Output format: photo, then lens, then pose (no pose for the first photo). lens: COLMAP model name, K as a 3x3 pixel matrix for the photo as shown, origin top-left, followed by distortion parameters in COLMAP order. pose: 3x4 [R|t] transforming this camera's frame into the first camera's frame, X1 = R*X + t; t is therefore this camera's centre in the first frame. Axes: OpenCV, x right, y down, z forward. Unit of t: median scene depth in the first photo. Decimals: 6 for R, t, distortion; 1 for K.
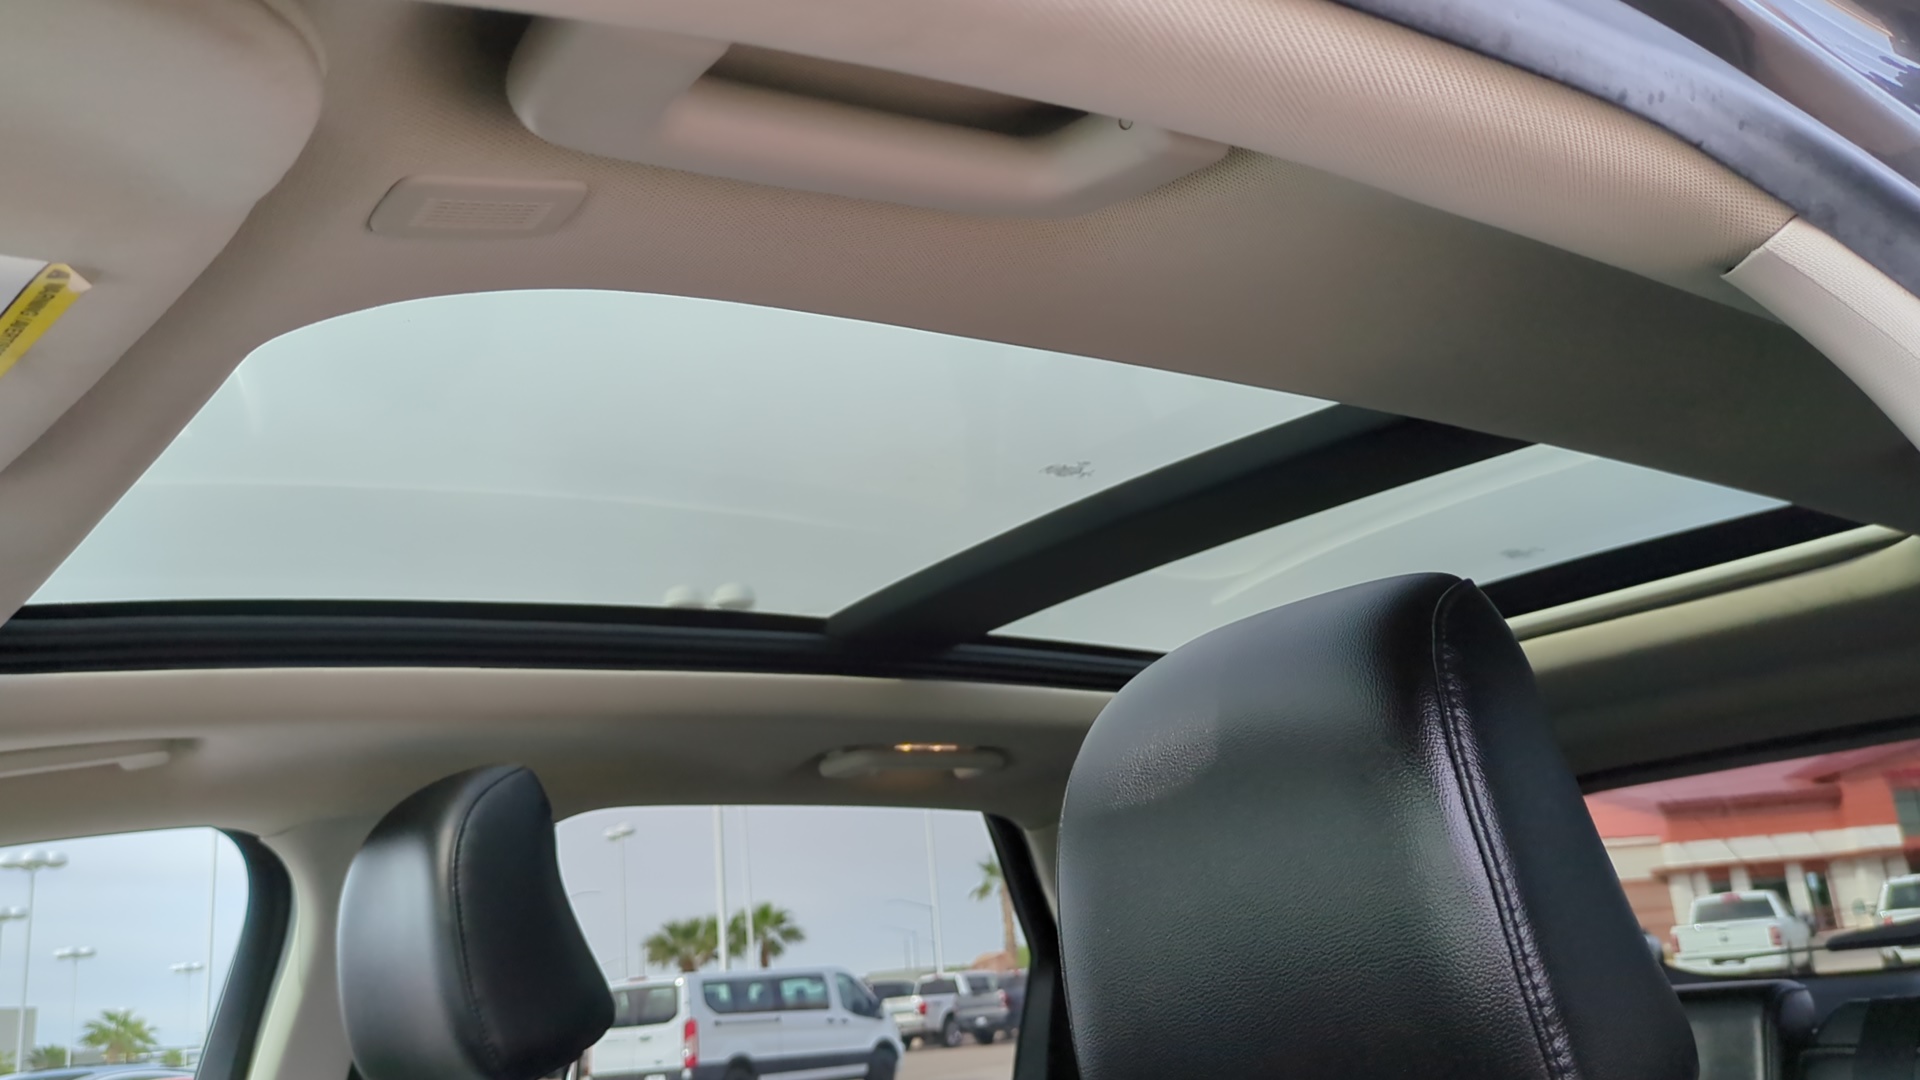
lens RADIAL K [[1659.6, 0, 976.6], [0, 1659.6, 534.0], [0, 0, 1]] dist [0.053070, -0.065609]
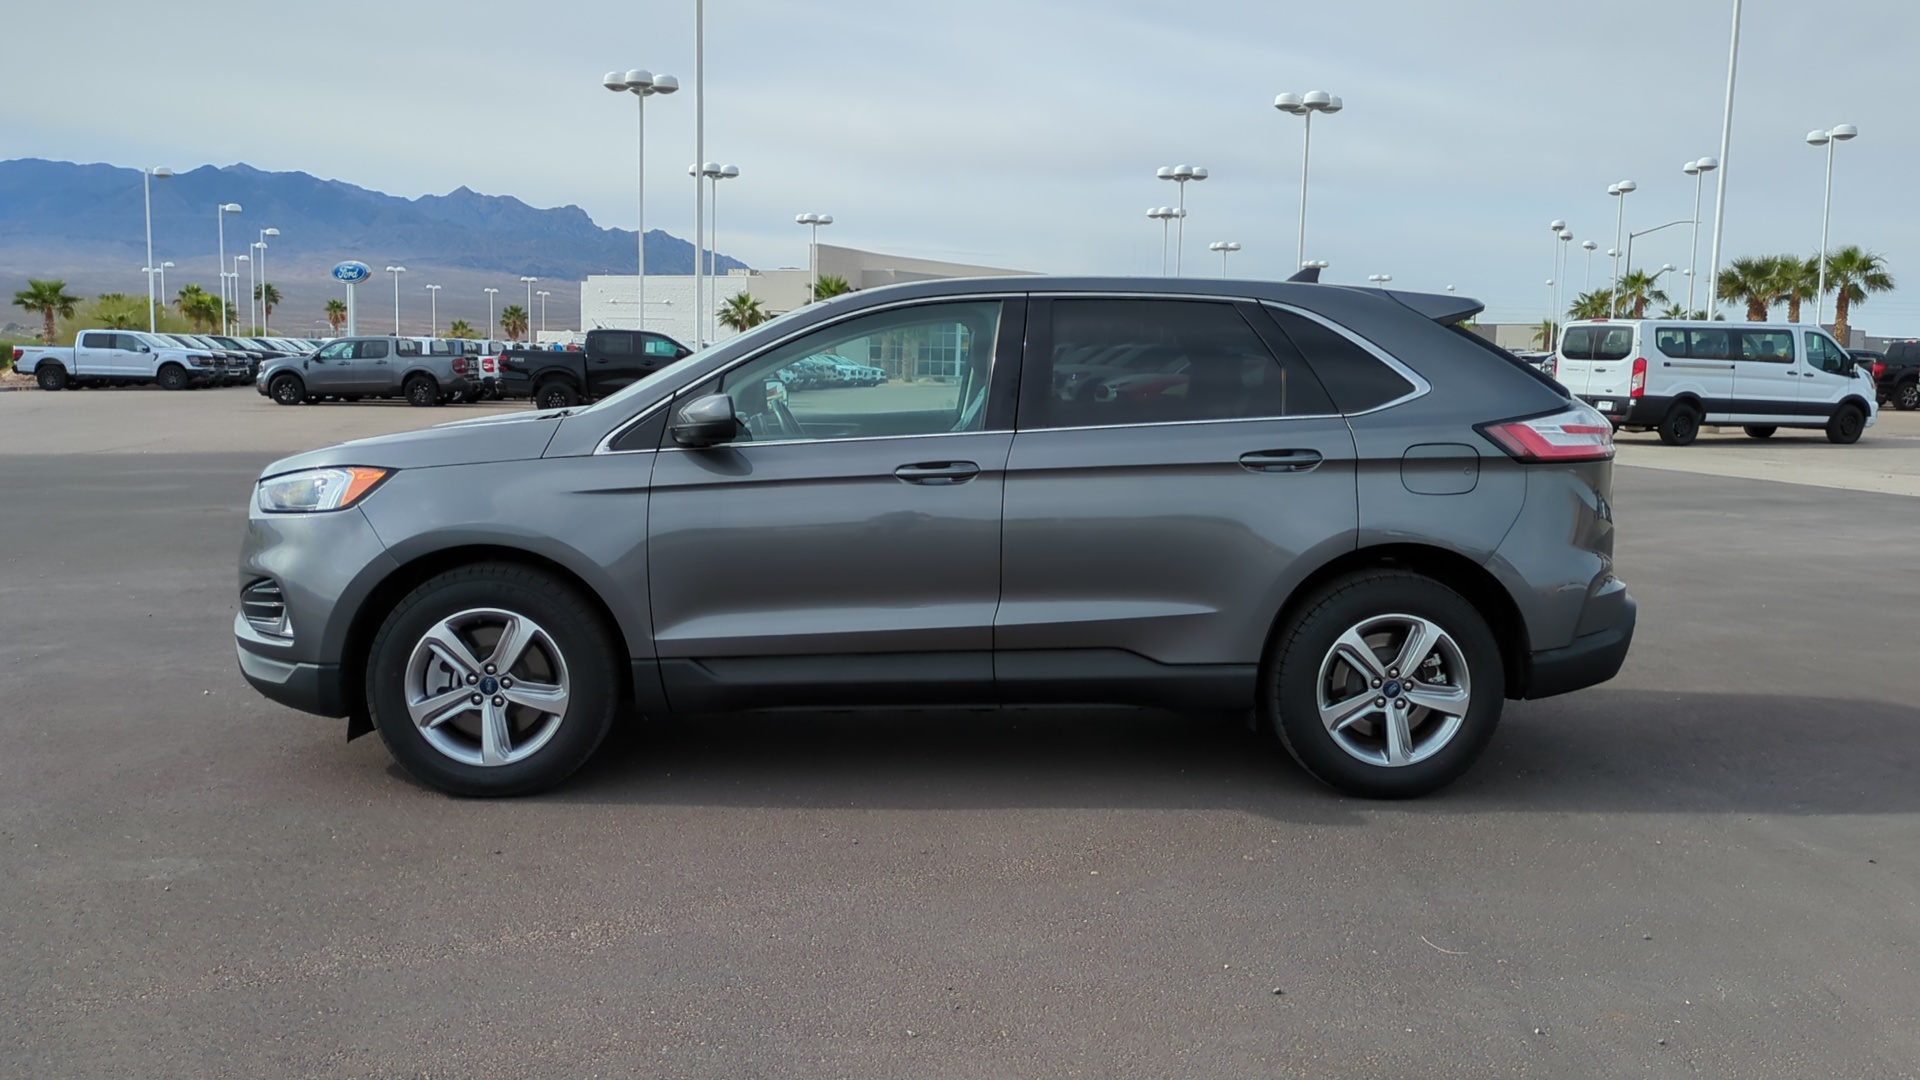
lens RADIAL K [[1659.6, 0, 960.7], [0, 1659.6, 535.9], [0, 0, 1]] dist [0.053070, -0.065609]
pose [[0.796961, 0.167397, -0.580372, 0.128109], [0.076972, 0.924853, 0.372453, -0.056198], [0.599107, -0.341503, 0.724187, -0.146029]]
